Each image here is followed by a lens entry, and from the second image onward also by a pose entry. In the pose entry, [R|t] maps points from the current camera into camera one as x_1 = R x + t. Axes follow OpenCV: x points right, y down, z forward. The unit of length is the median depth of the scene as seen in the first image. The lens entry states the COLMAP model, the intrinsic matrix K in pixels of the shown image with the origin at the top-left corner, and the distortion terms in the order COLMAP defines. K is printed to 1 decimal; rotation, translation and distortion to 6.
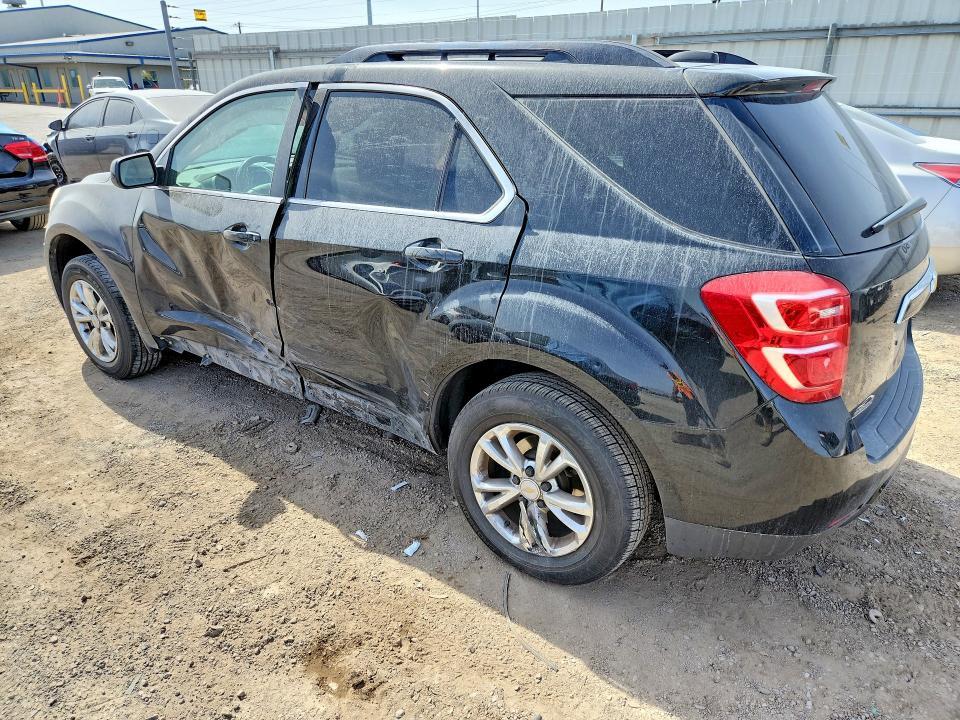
lens RADIAL K [[659.8, 0, 480.0], [0, 659.8, 360.0], [0, 0, 1]] dist [0.050590, -0.031489]
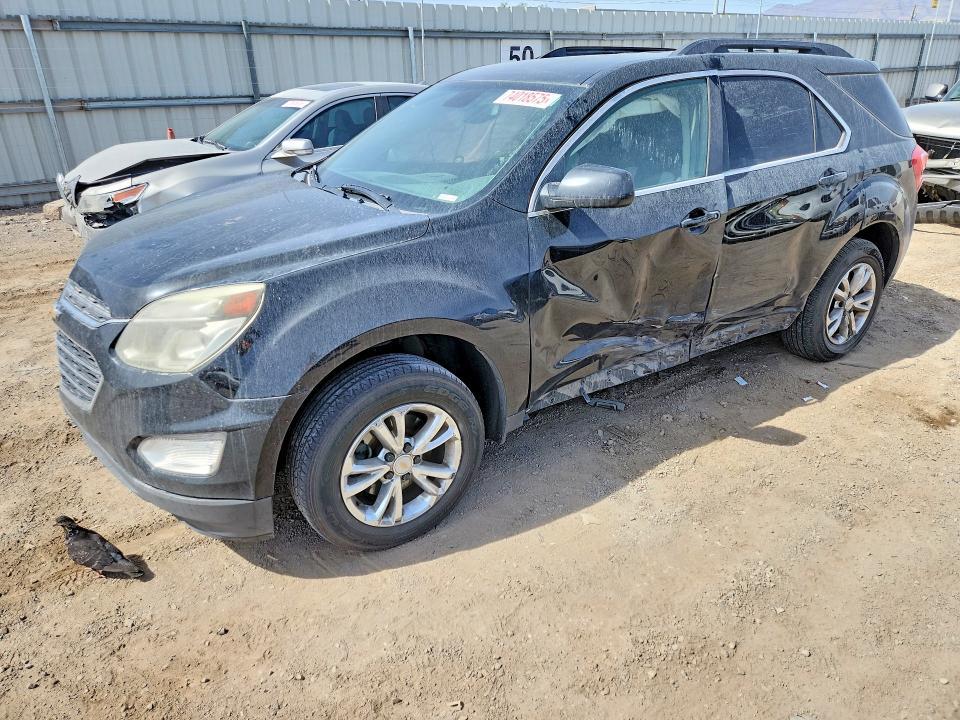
lens RADIAL K [[653.0, 0, 480.0], [0, 653.0, 360.0], [0, 0, 1]] dist [0.007074, 0.003766]
pose [[0.344811, -0.386863, 0.855244, -1.485152], [0.372793, 0.892624, 0.253472, -0.390178], [-0.861470, 0.231429, 0.452006, 0.917373]]
